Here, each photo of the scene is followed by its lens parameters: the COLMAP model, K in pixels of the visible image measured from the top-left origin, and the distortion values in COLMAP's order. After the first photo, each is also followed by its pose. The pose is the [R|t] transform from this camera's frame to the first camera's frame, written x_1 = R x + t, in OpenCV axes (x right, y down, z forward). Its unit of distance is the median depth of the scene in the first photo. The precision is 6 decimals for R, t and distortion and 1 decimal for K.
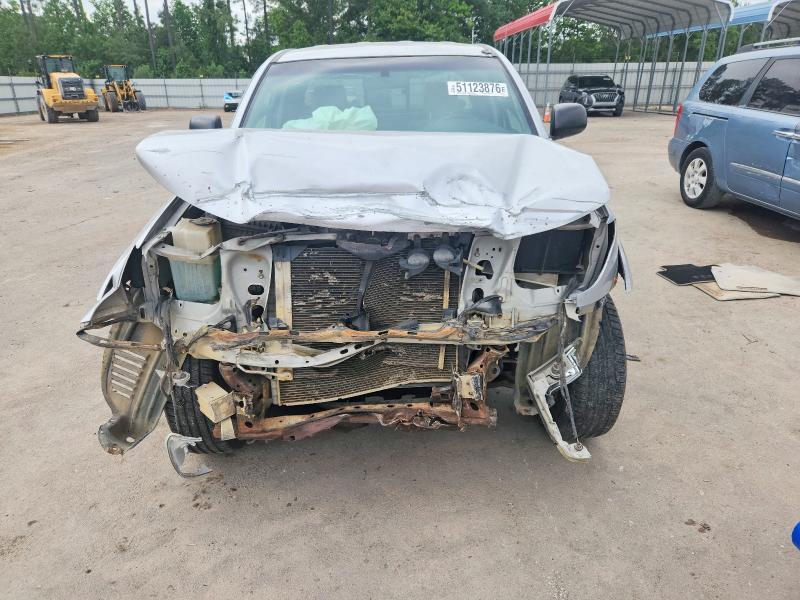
lens RADIAL K [[544.3, 0, 396.0], [0, 544.3, 298.3], [0, 0, 1]] dist [0.058515, -0.042602]
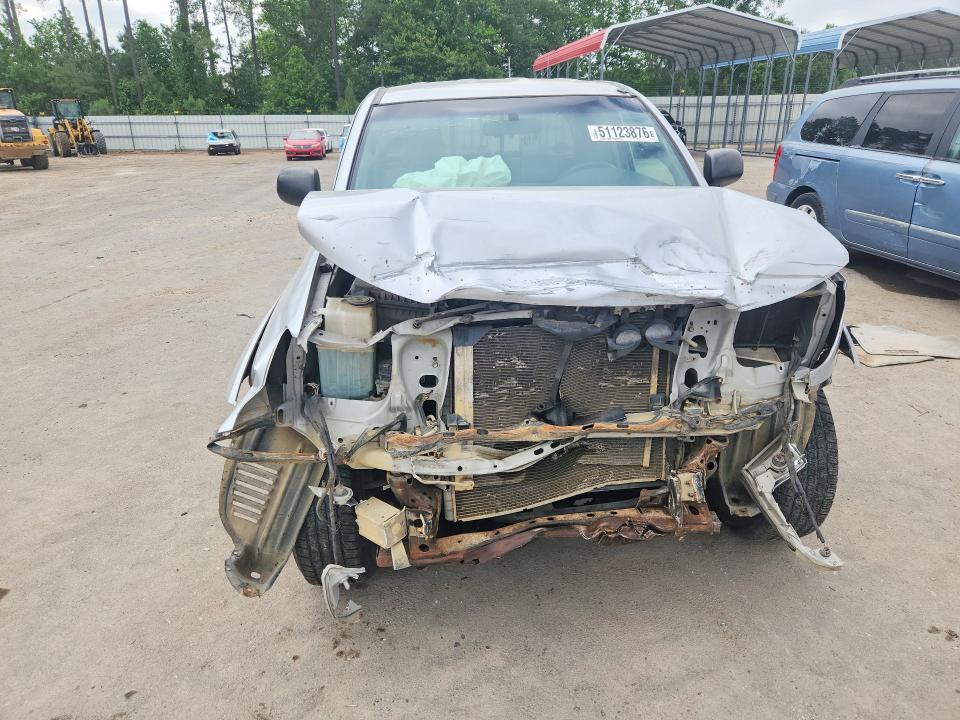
lens RADIAL K [[653.2, 0, 473.0], [0, 653.2, 345.9], [0, 0, 1]] dist [0.058515, -0.042602]
pose [[0.995118, -0.037013, 0.091484, -0.244897], [0.040712, 0.998414, -0.038897, -0.024489], [-0.089899, 0.042431, 0.995047, 0.012261]]
